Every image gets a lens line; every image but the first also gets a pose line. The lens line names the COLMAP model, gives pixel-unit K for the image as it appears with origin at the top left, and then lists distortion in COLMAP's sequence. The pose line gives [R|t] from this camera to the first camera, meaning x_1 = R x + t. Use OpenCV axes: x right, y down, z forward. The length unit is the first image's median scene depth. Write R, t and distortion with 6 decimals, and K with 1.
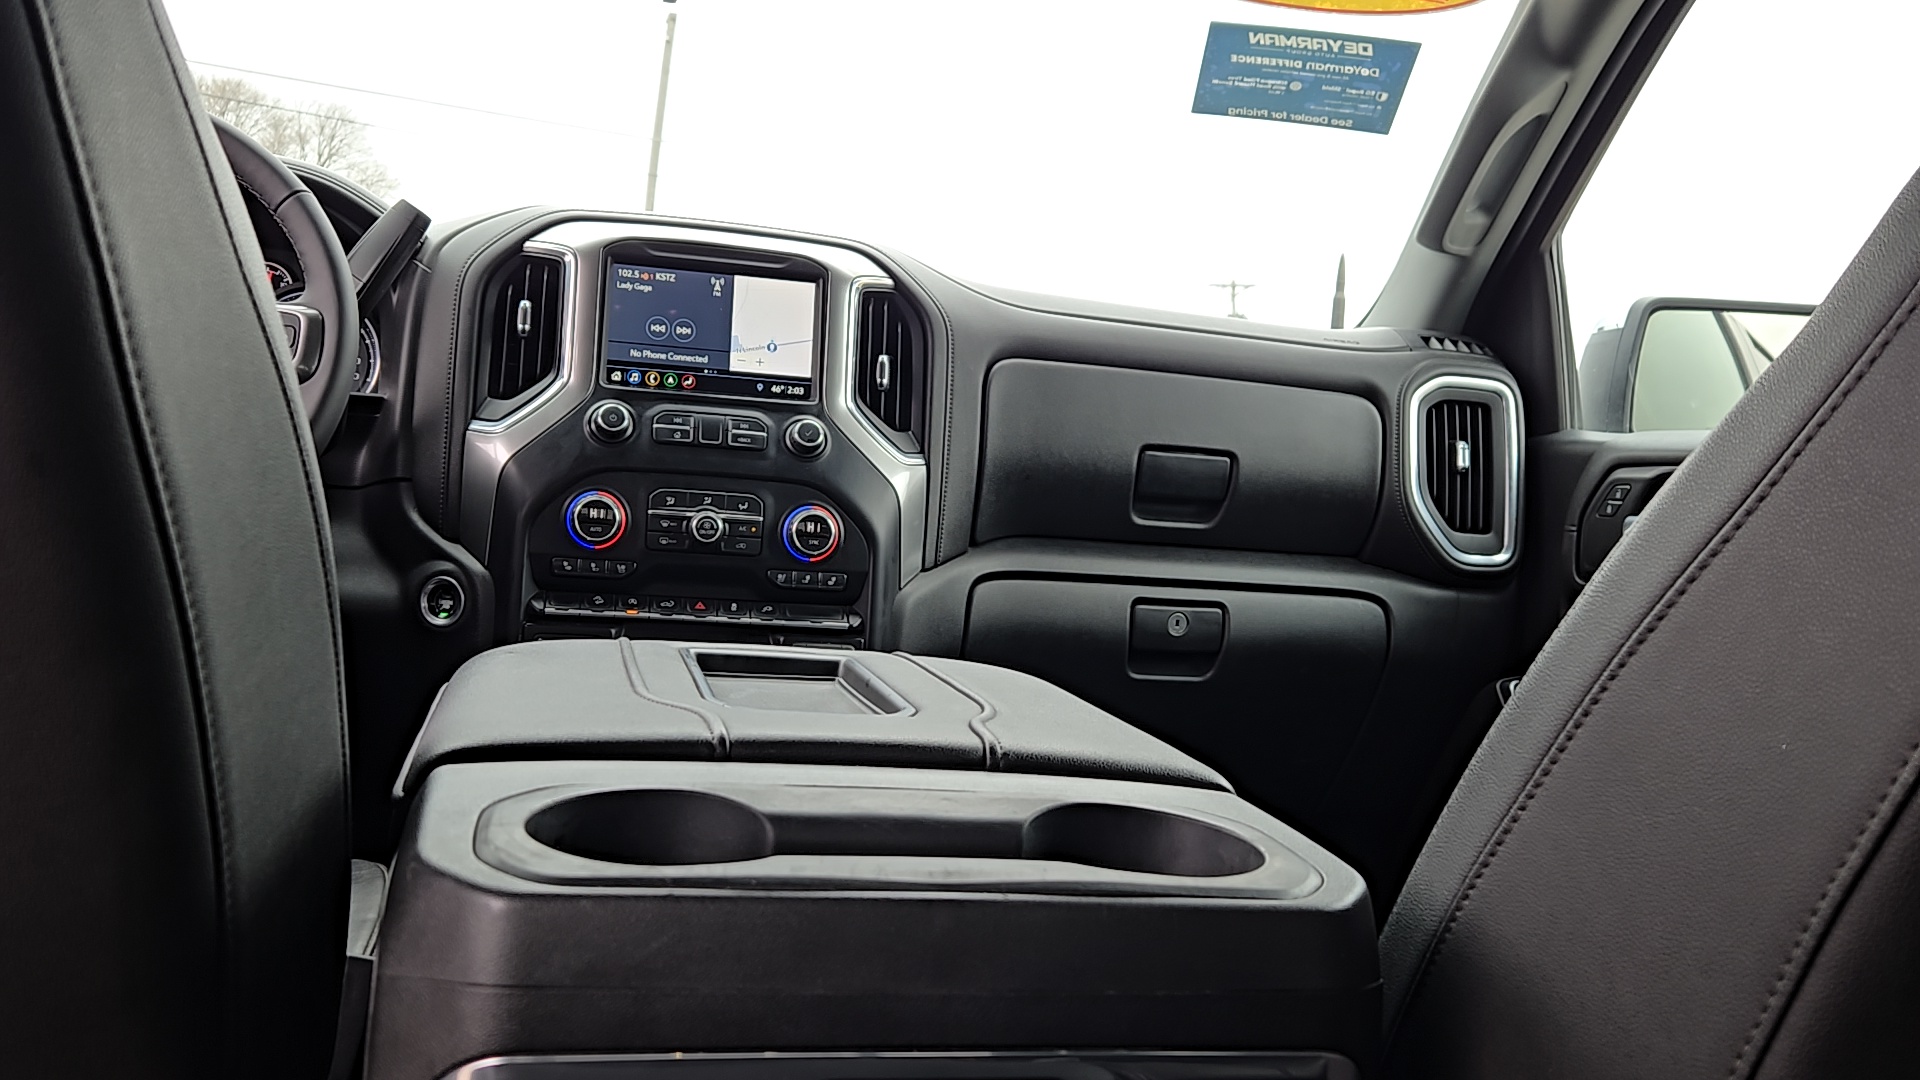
lens RADIAL K [[1597.9, 0, 951.9], [0, 1597.9, 537.7], [0, 0, 1]] dist [0.019208, -0.013668]
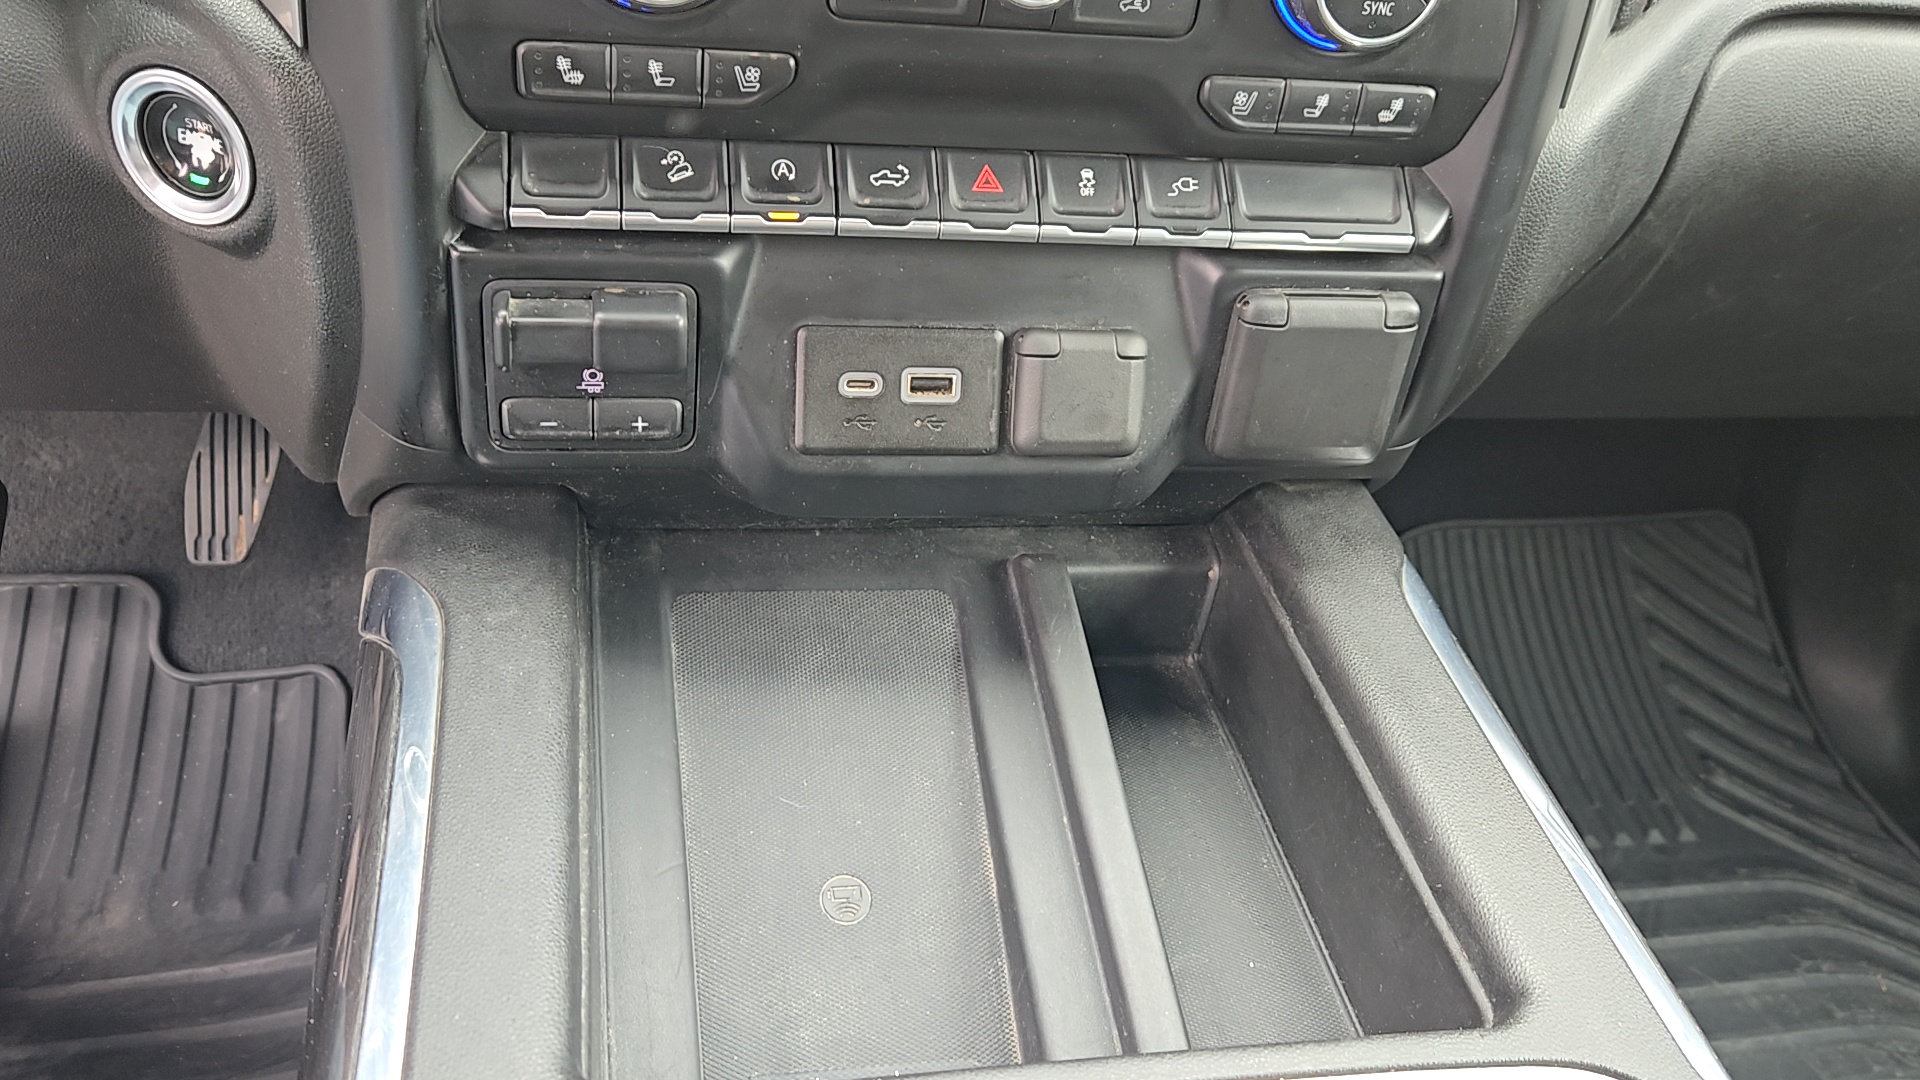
lens RADIAL K [[1625.0, 0, 954.8], [0, 1625.0, 534.3], [0, 0, 1]] dist [0.009028, -0.010167]
pose [[0.997112, 0.074617, -0.014121, -0.150886], [-0.053322, 0.820308, 0.569431, -0.084019], [0.054073, -0.567034, 0.821918, 0.674018]]
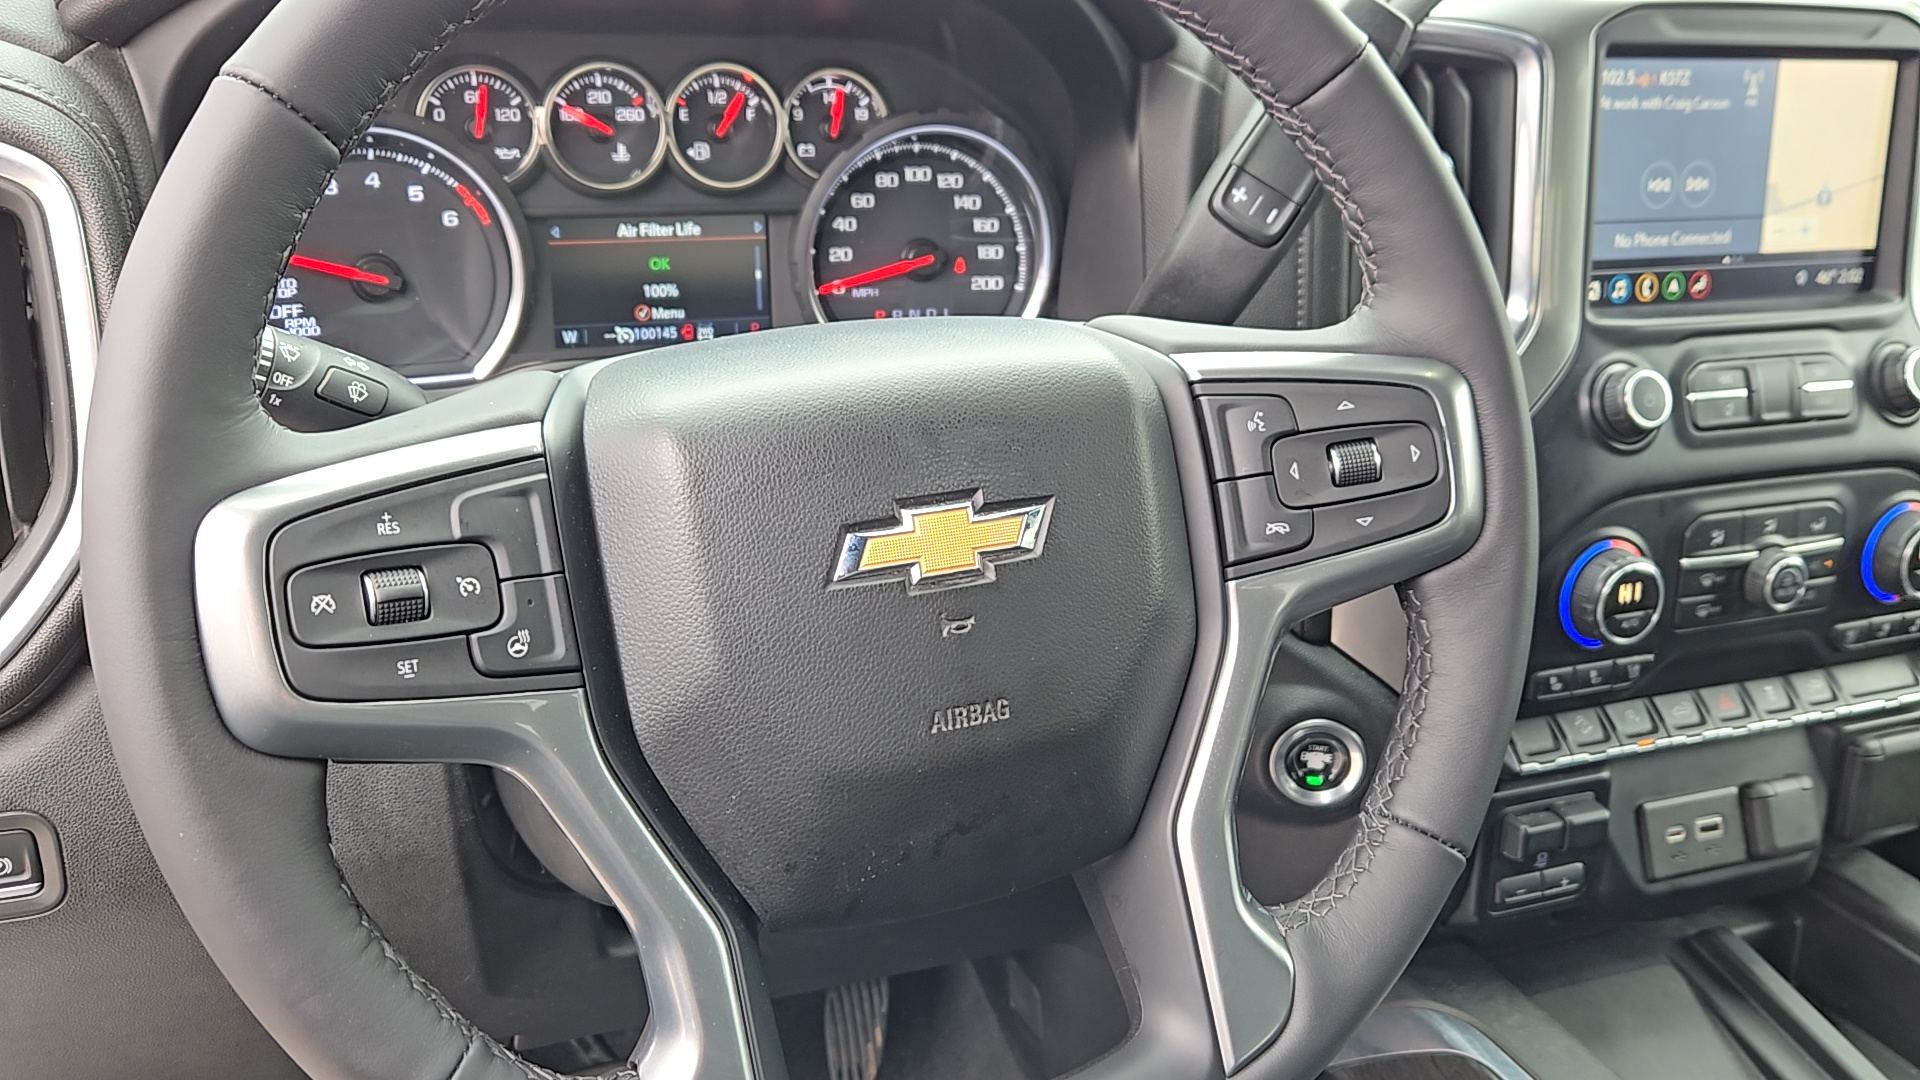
lens RADIAL K [[1625.0, 0, 954.8], [0, 1625.0, 534.3], [0, 0, 1]] dist [0.009028, -0.010167]
pose [[0.989980, -0.082101, 0.114884, -0.473273], [0.041359, 0.946510, 0.320012, -0.200649], [-0.135012, -0.312054, 0.940422, 0.511016]]
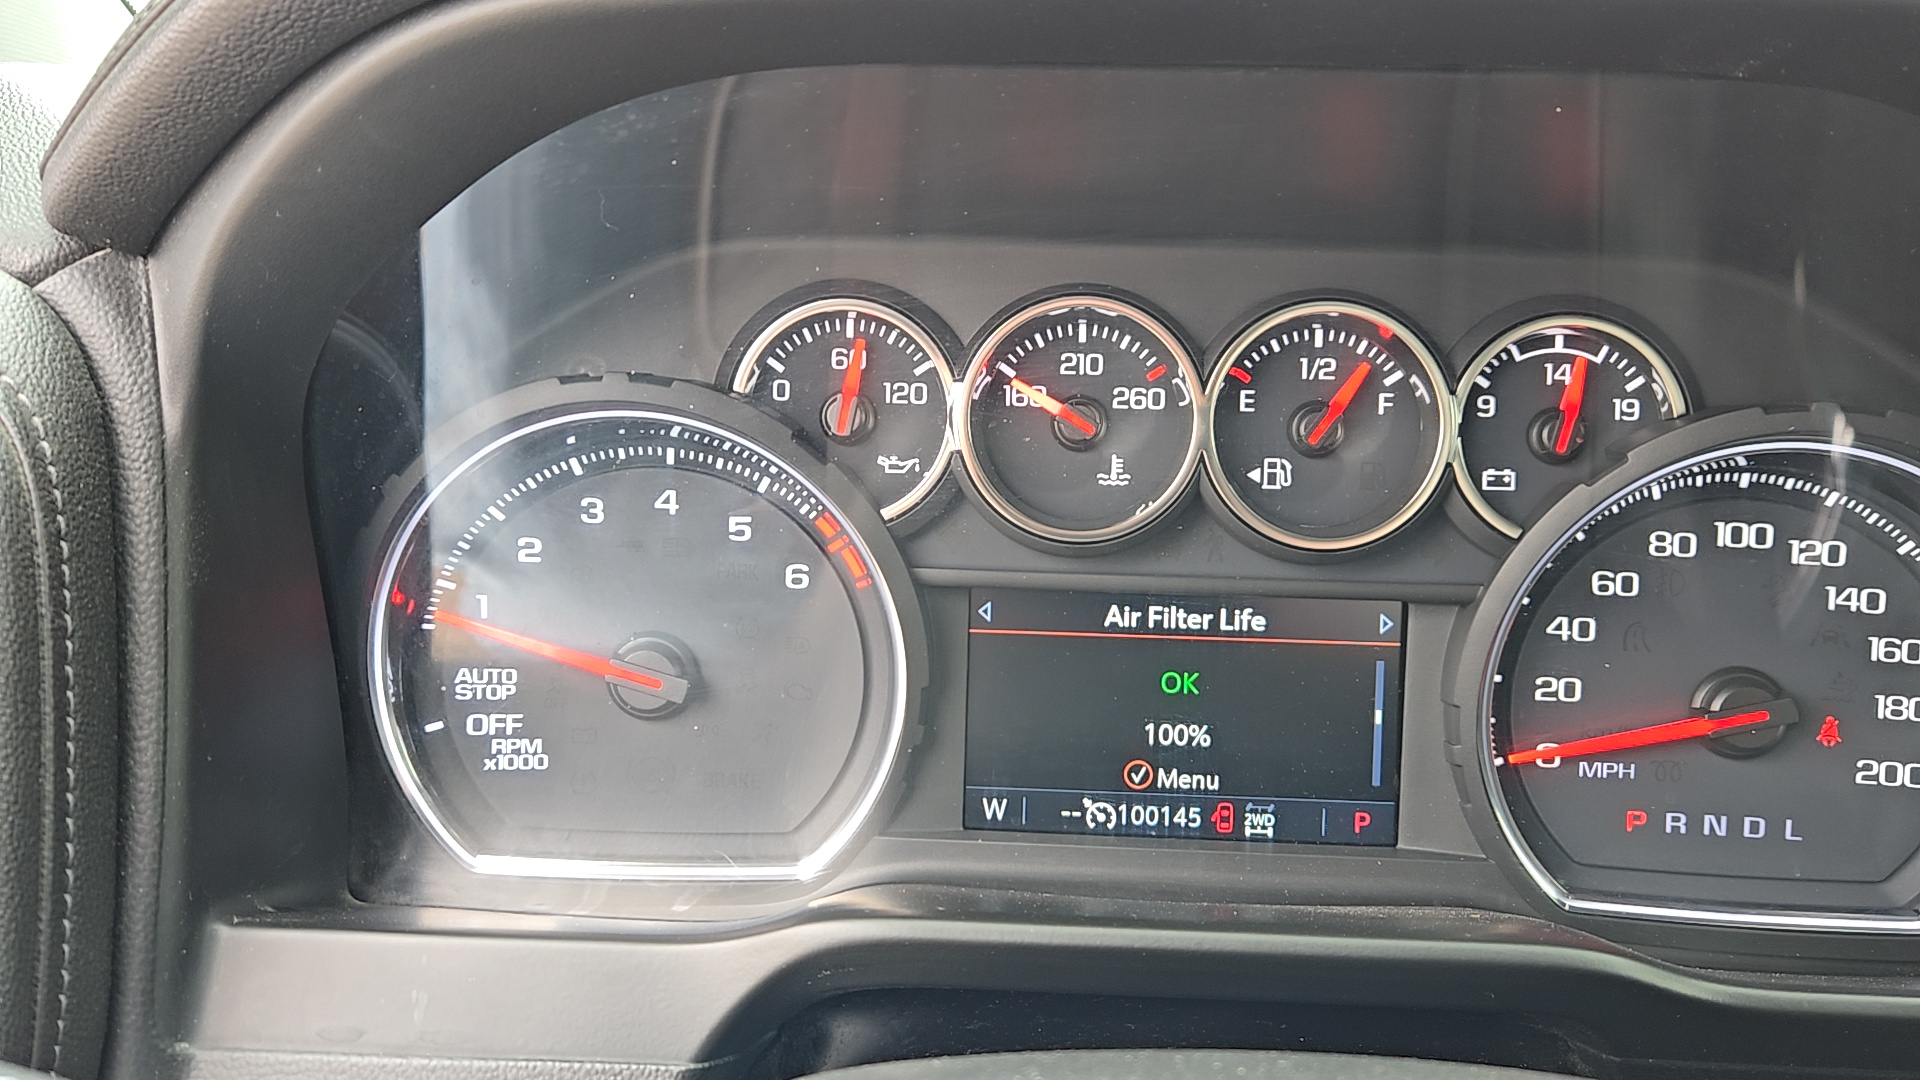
lens RADIAL K [[1641.4, 0, 954.1], [0, 1641.4, 532.1], [0, 0, 1]] dist [0.002415, -0.019643]
pose [[0.954961, -0.000207, -0.296732, -0.455928], [0.045265, 0.988398, 0.144984, -0.185172], [0.293260, -0.151886, 0.943891, 0.773539]]
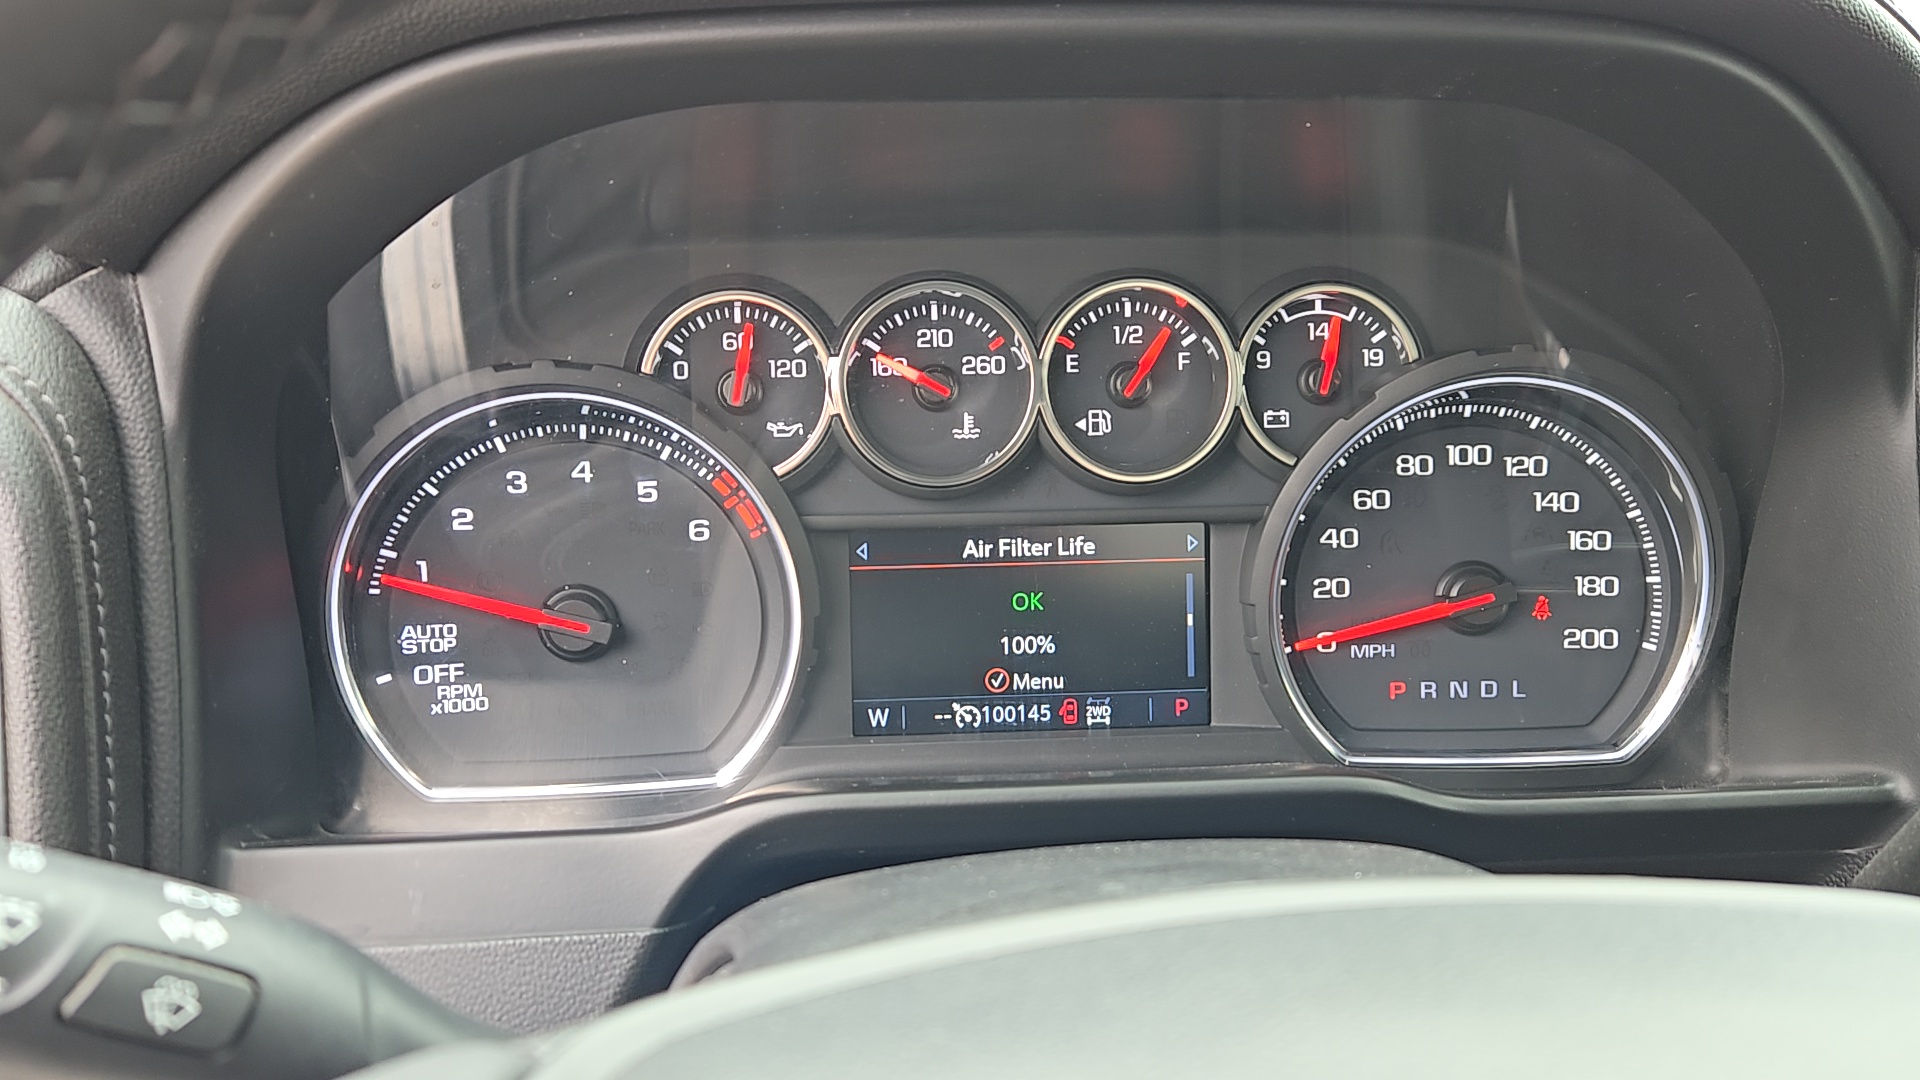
lens RADIAL K [[1625.0, 0, 954.8], [0, 1625.0, 534.3], [0, 0, 1]] dist [0.009028, -0.010167]
pose [[0.983450, -0.049533, -0.174279, -0.458124], [0.078284, 0.983651, 0.162181, -0.185922], [0.163396, -0.173140, 0.971249, 0.725878]]
